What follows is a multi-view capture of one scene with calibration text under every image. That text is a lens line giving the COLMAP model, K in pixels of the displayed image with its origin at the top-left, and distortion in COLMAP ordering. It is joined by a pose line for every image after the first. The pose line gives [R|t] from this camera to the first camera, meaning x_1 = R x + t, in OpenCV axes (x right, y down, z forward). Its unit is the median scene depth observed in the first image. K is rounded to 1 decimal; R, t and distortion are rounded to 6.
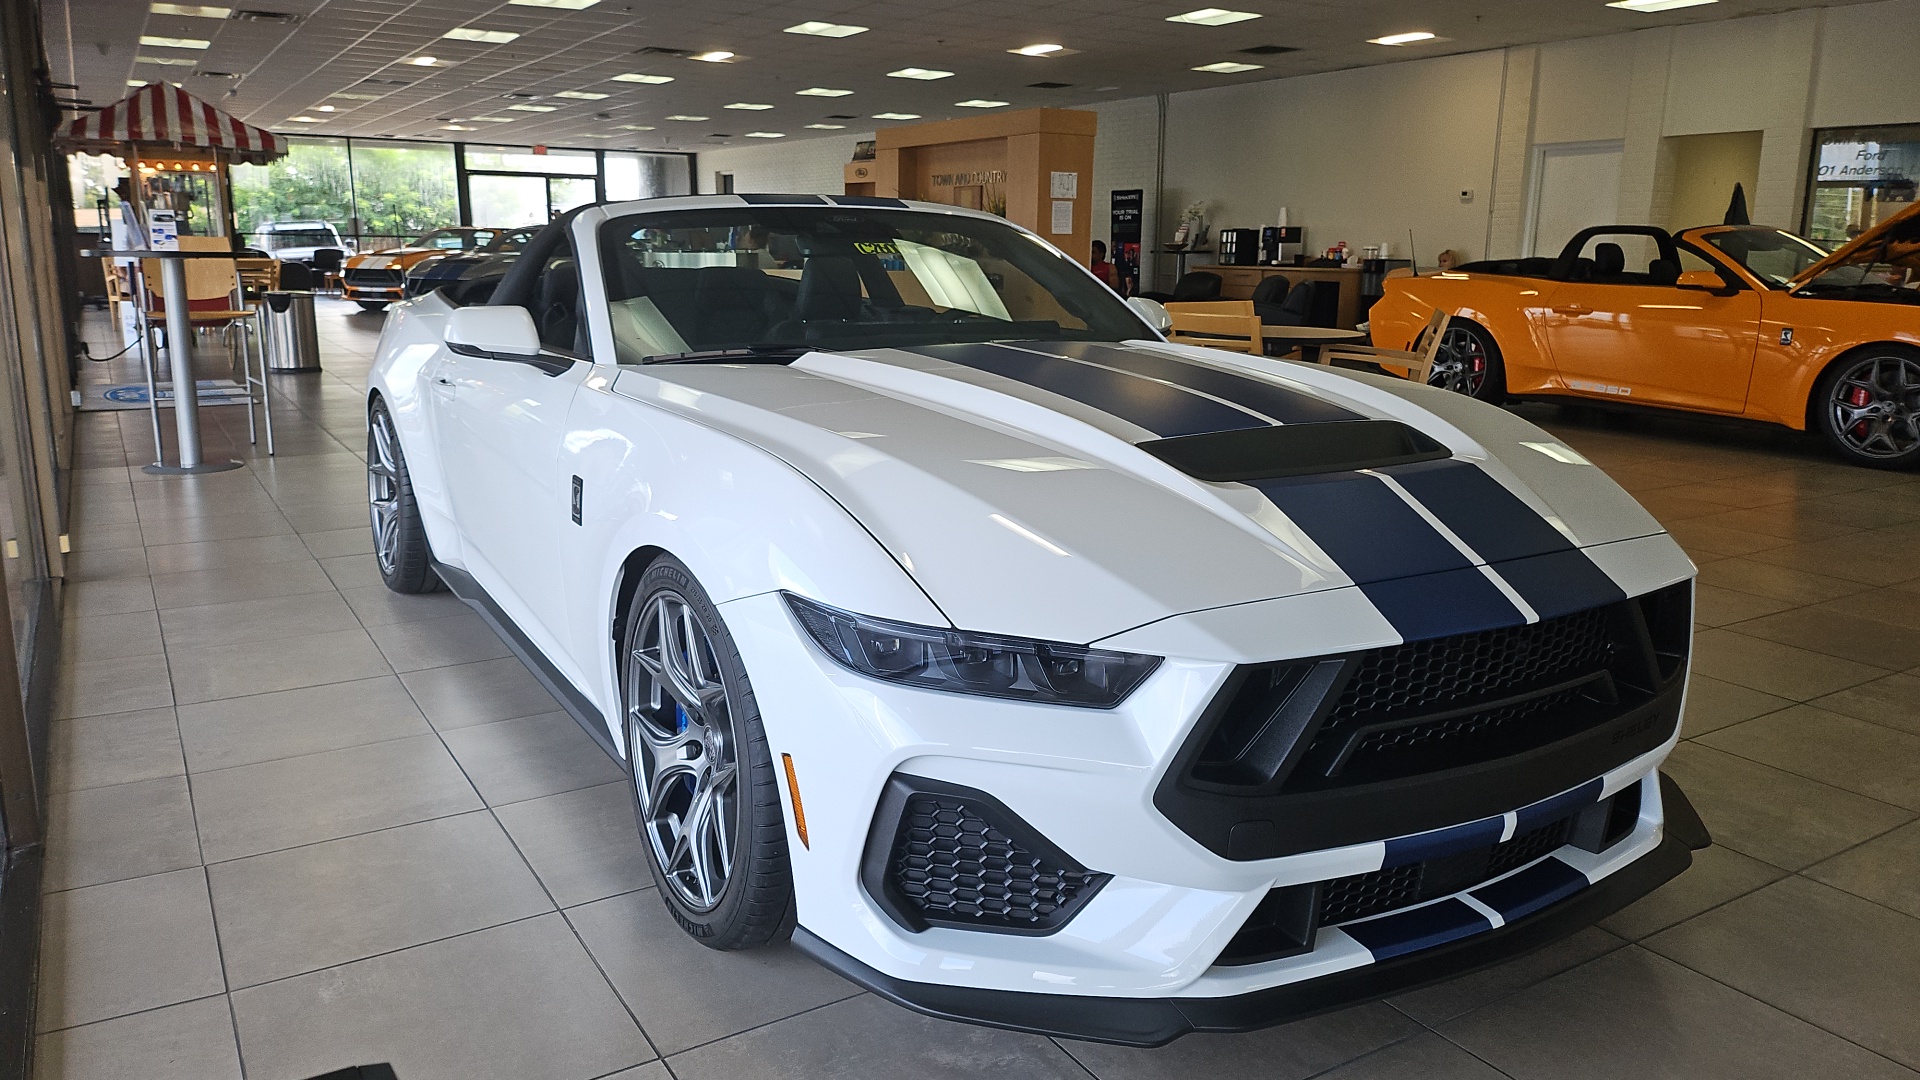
lens RADIAL K [[1344.5, 0, 925.4], [0, 1344.5, 535.4], [0, 0, 1]] dist [0.044973, -0.065692]
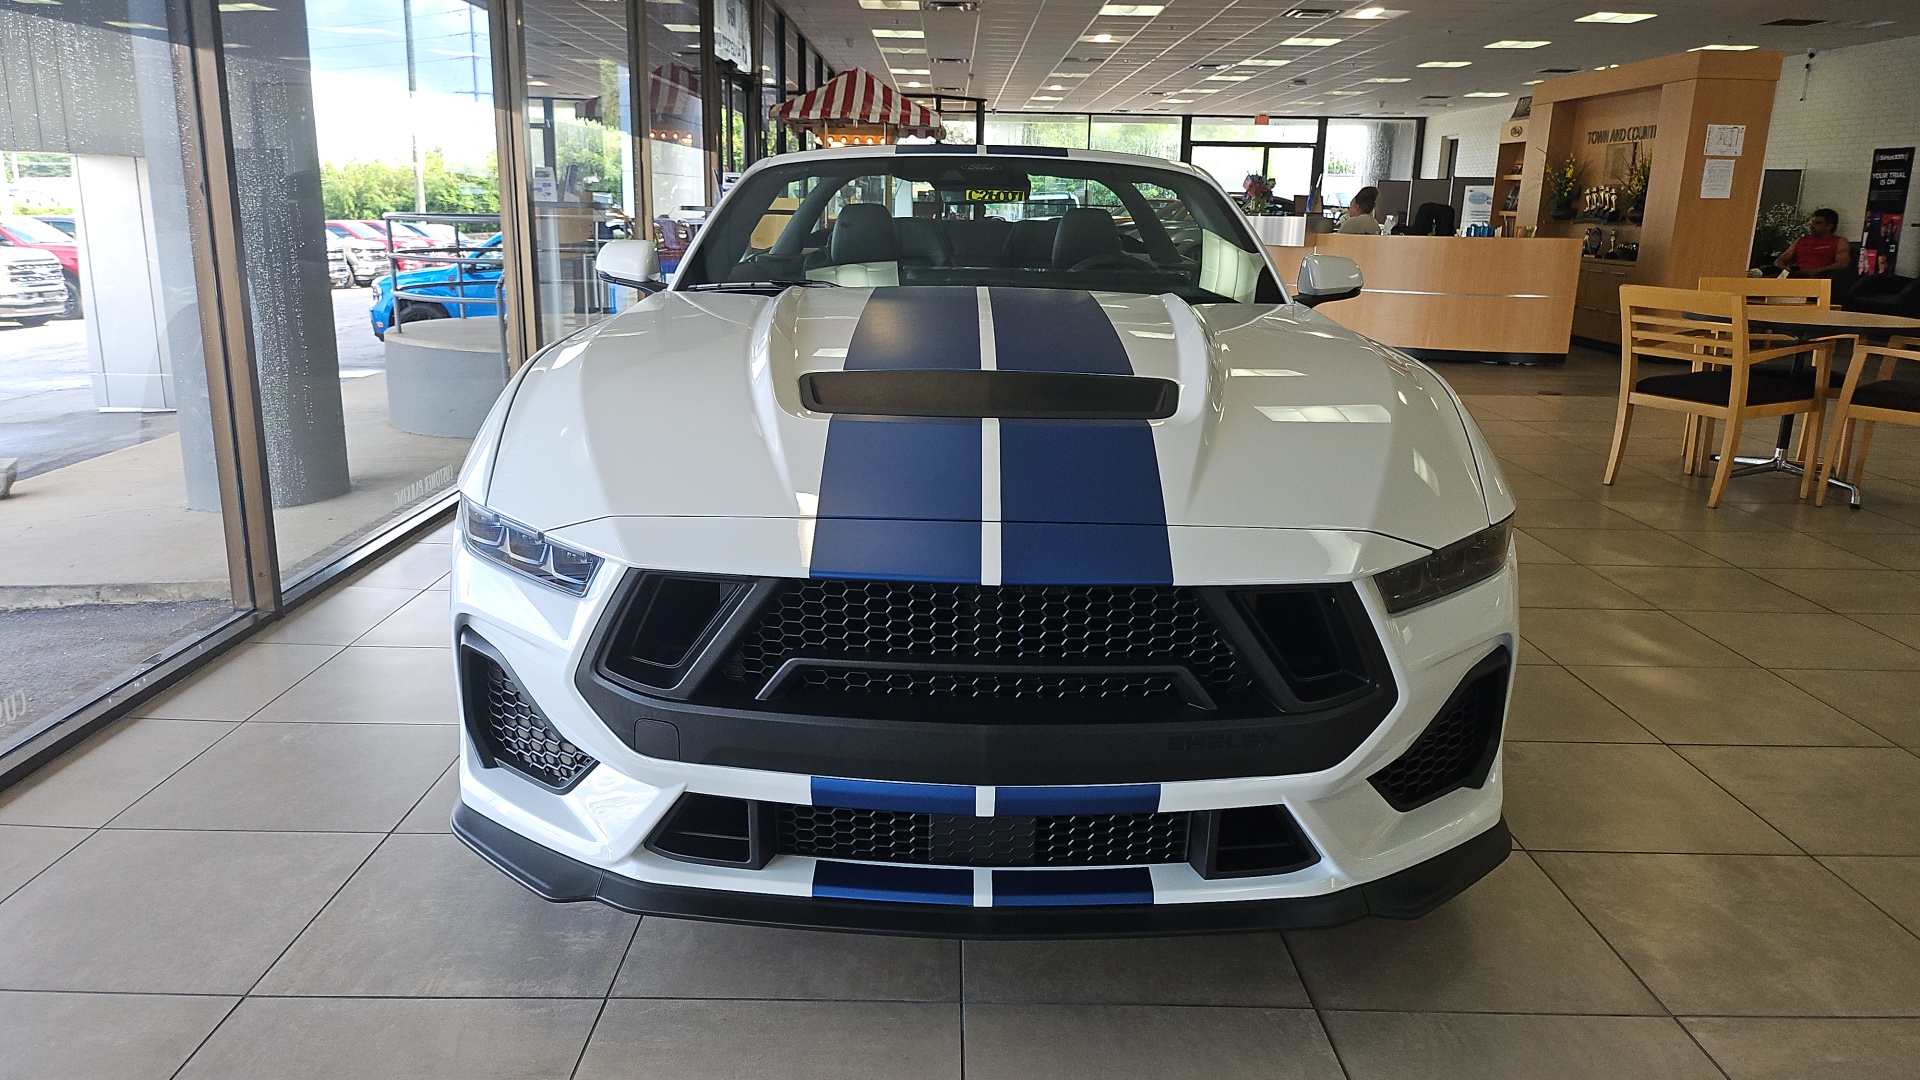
lens RADIAL K [[1344.5, 0, 963.4], [0, 1344.5, 543.8], [0, 0, 1]] dist [0.044973, -0.065692]
pose [[0.856877, 0.130146, -0.498822, 0.112330], [-0.117725, 0.991441, 0.056446, -0.001375], [0.501898, 0.010356, 0.864865, 0.025145]]
